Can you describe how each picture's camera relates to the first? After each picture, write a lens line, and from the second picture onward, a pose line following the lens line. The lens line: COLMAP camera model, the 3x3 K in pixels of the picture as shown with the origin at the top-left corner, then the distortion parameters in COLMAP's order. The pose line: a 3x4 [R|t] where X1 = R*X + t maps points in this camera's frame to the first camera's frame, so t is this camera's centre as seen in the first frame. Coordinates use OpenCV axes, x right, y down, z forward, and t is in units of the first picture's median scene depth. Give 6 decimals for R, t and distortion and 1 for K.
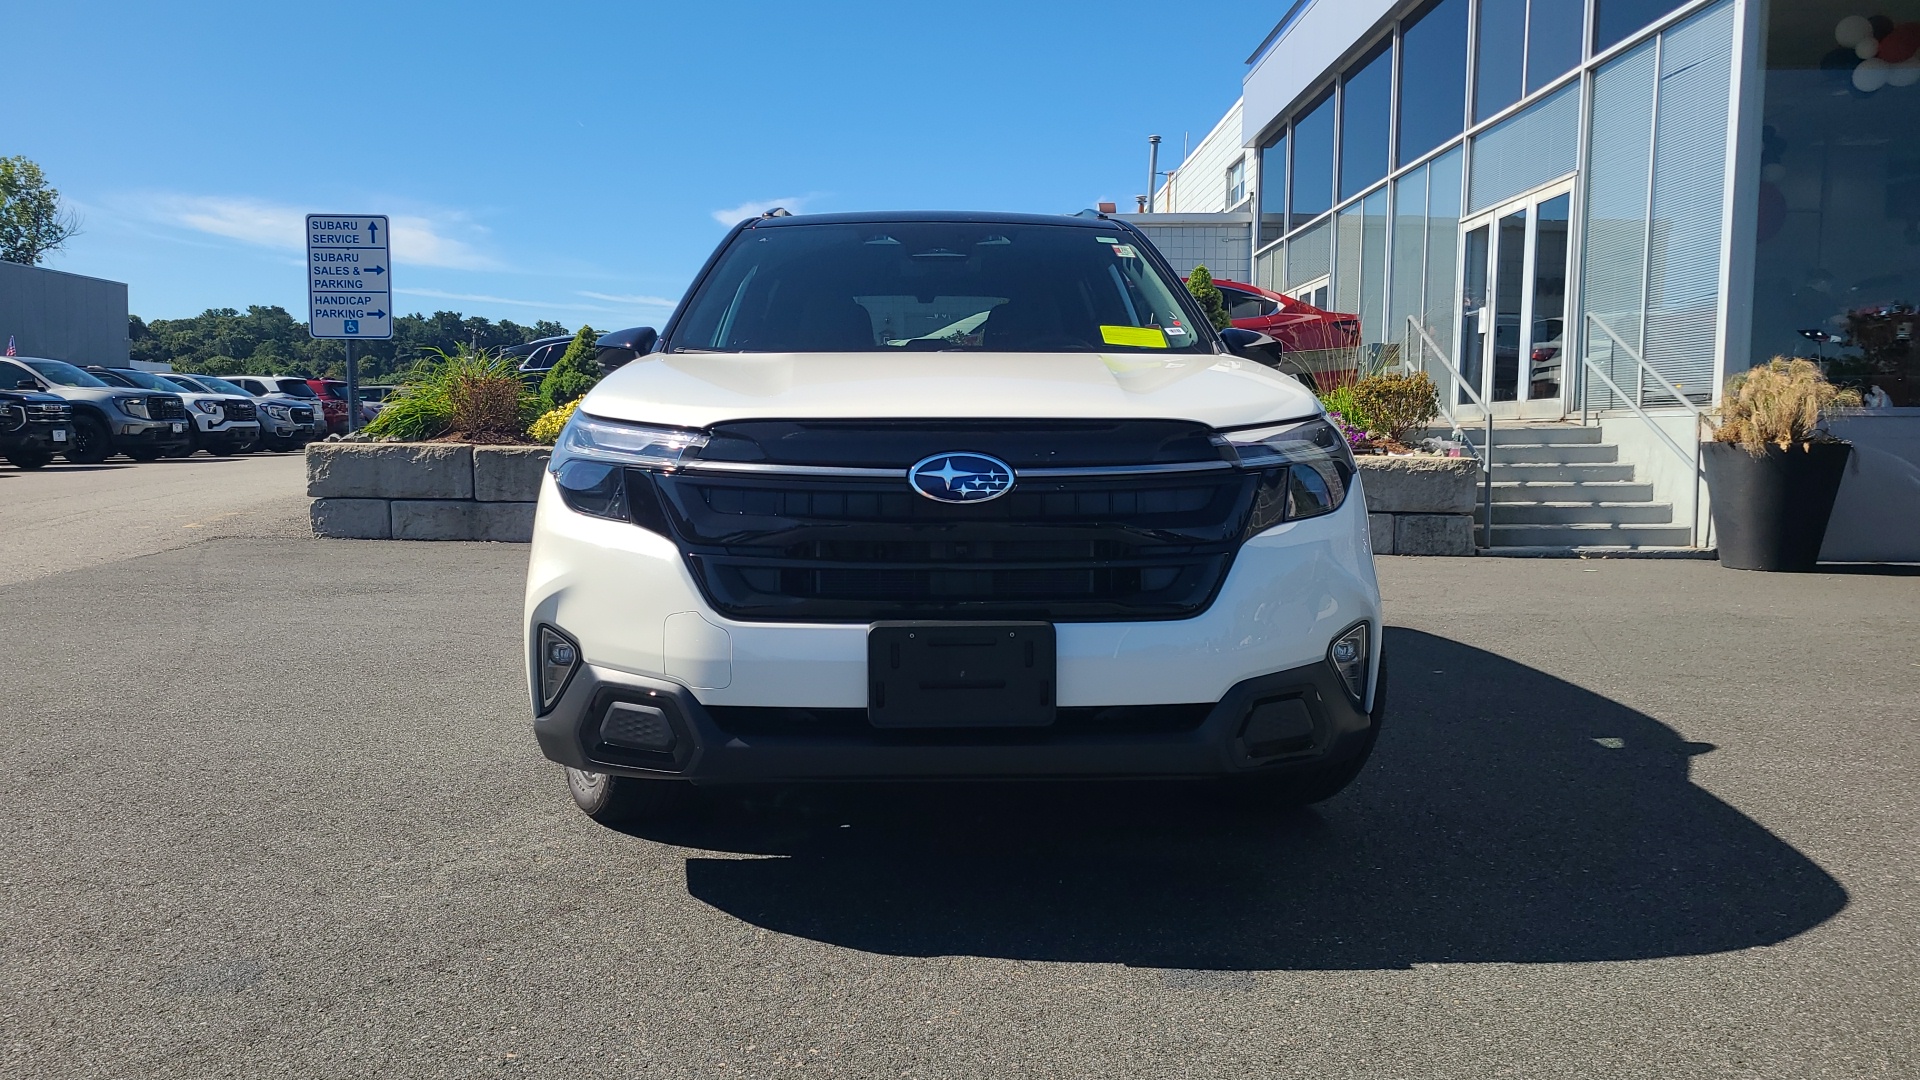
lens RADIAL K [[1428.4, 0, 954.8], [0, 1428.4, 550.0], [0, 0, 1]] dist [0.060926, -0.045072]
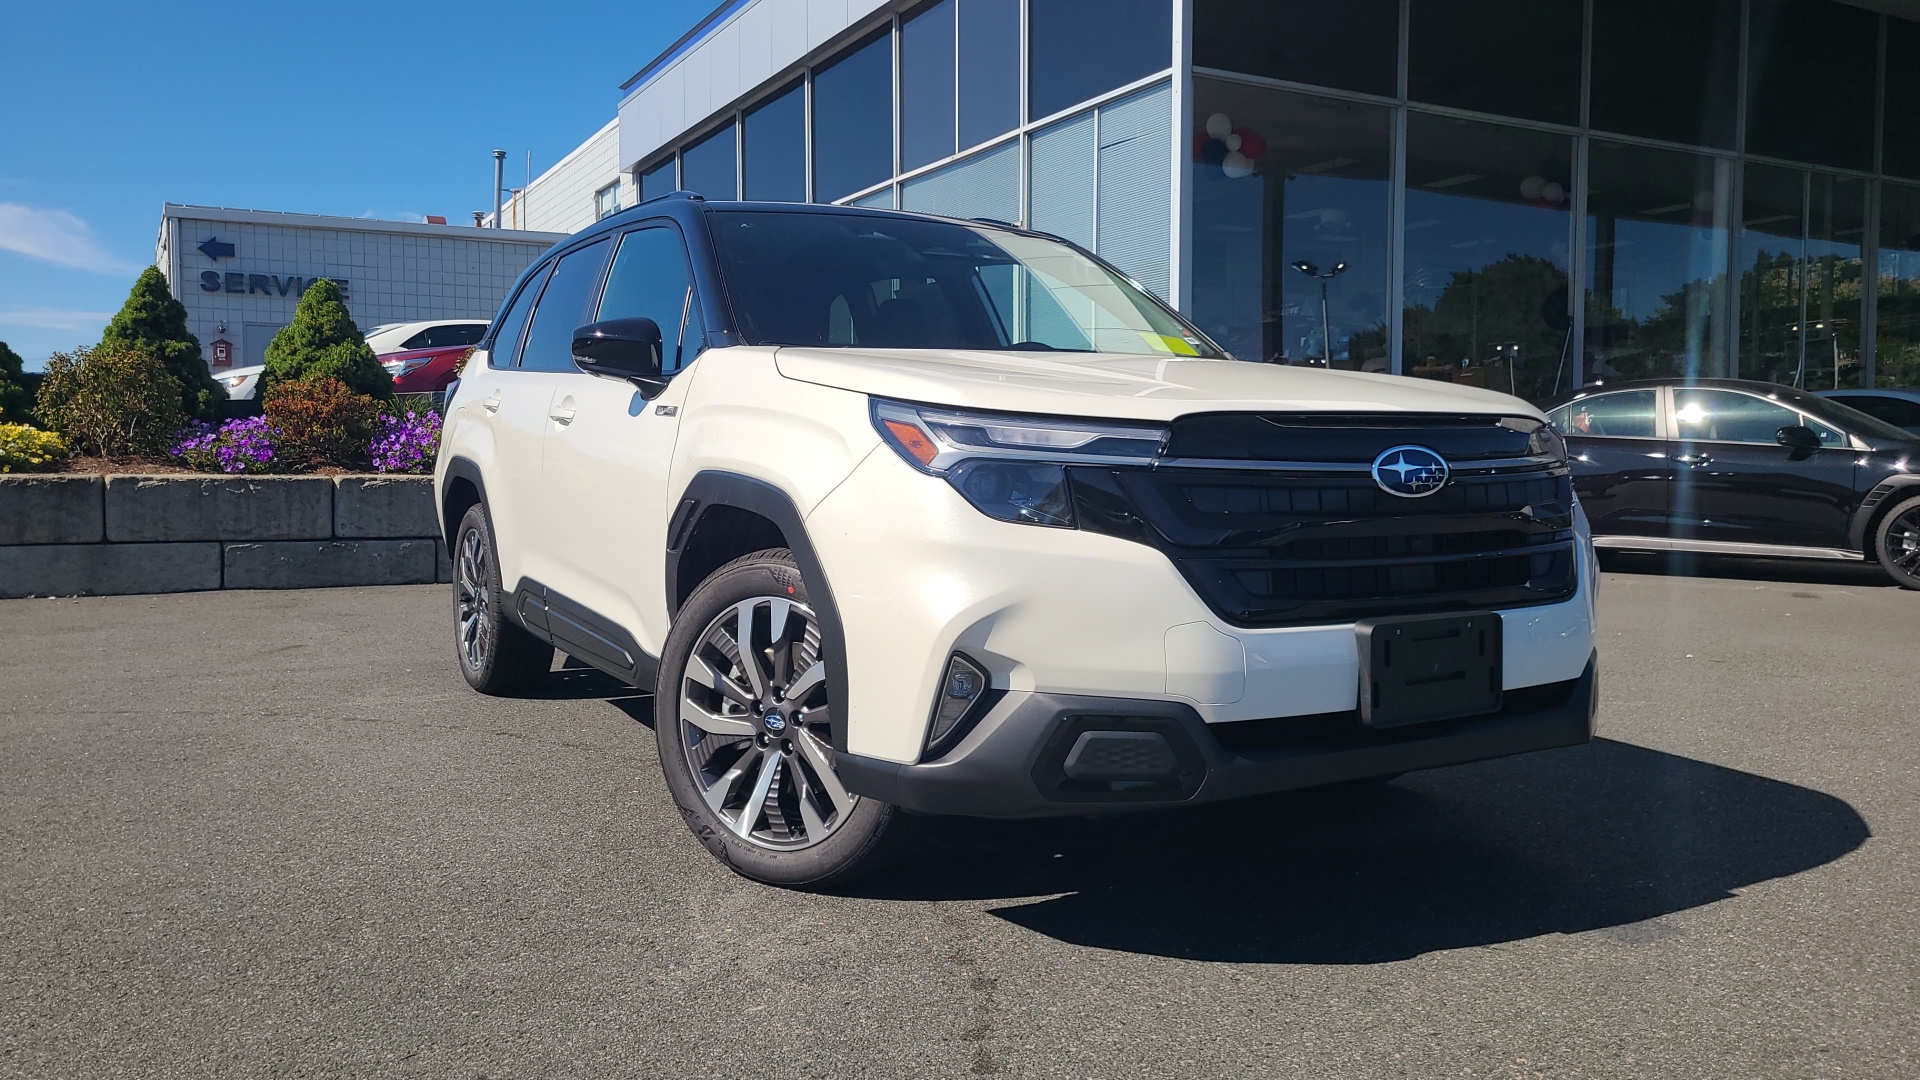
lens RADIAL K [[1428.4, 0, 914.4], [0, 1428.4, 538.9], [0, 0, 1]] dist [0.060926, -0.045072]
pose [[0.877246, -0.032344, 0.478951, -0.767472], [0.045847, 0.998812, -0.016523, -0.002549], [-0.477847, 0.036453, 0.877686, 0.279117]]
